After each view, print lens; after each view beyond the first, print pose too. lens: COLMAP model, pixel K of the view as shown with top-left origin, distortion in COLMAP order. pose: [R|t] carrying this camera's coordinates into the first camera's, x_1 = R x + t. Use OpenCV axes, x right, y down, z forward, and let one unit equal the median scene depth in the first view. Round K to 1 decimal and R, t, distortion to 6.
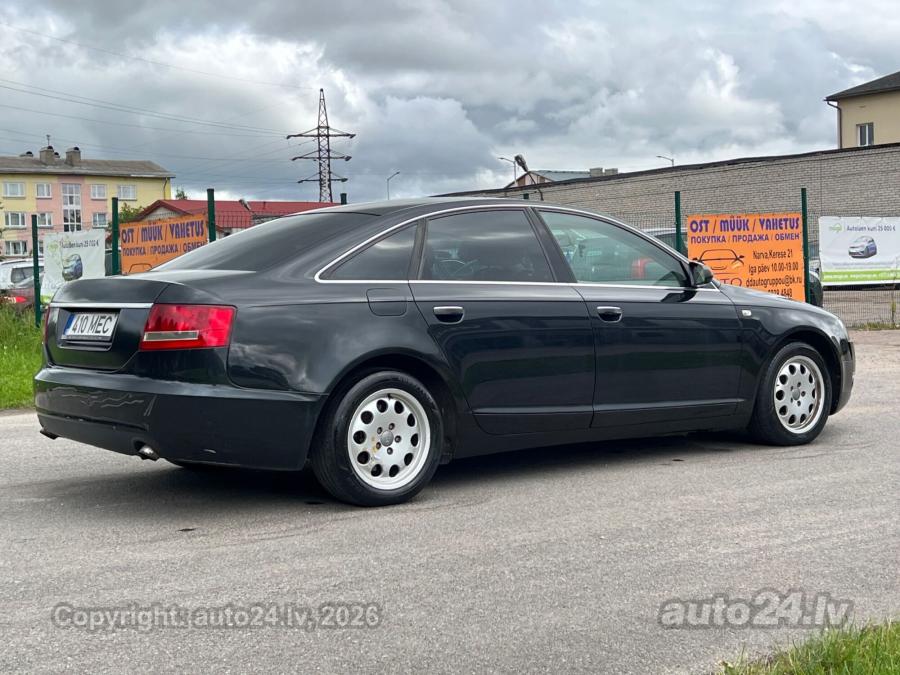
lens RADIAL K [[1354.1, 0, 454.5], [0, 1354.1, 331.4], [0, 0, 1]] dist [0.103469, 0.000000]
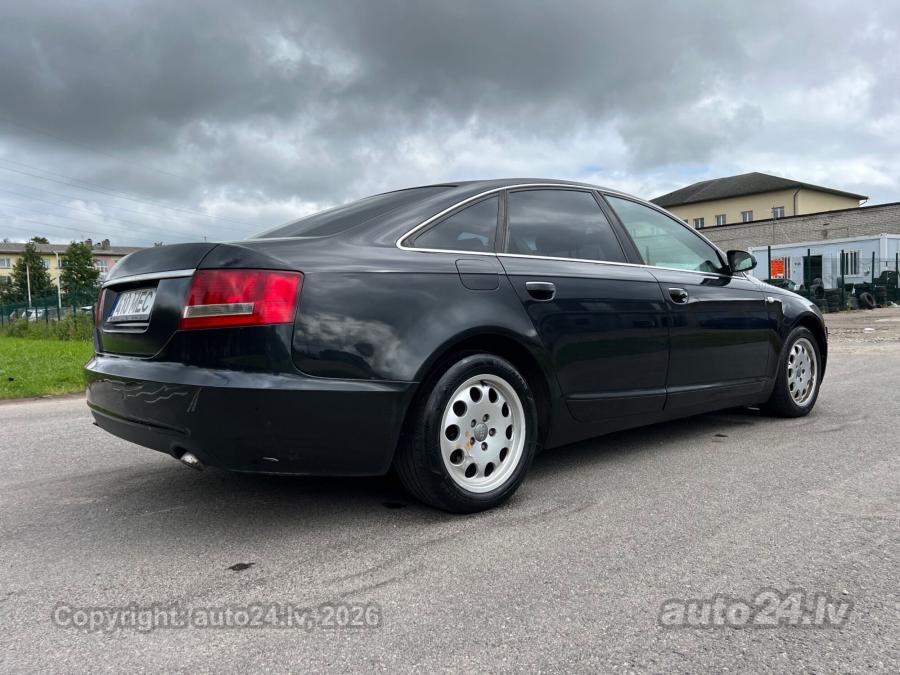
lens RADIAL K [[675.2, 0, 440.4], [0, 675.2, 335.7], [0, 0, 1]] dist [0.046125, -0.045072]
pose [[0.999231, -0.010548, 0.037769, -0.091111], [0.010666, 0.999939, -0.002925, 0.018803], [-0.037736, 0.003326, 0.999282, 0.571642]]
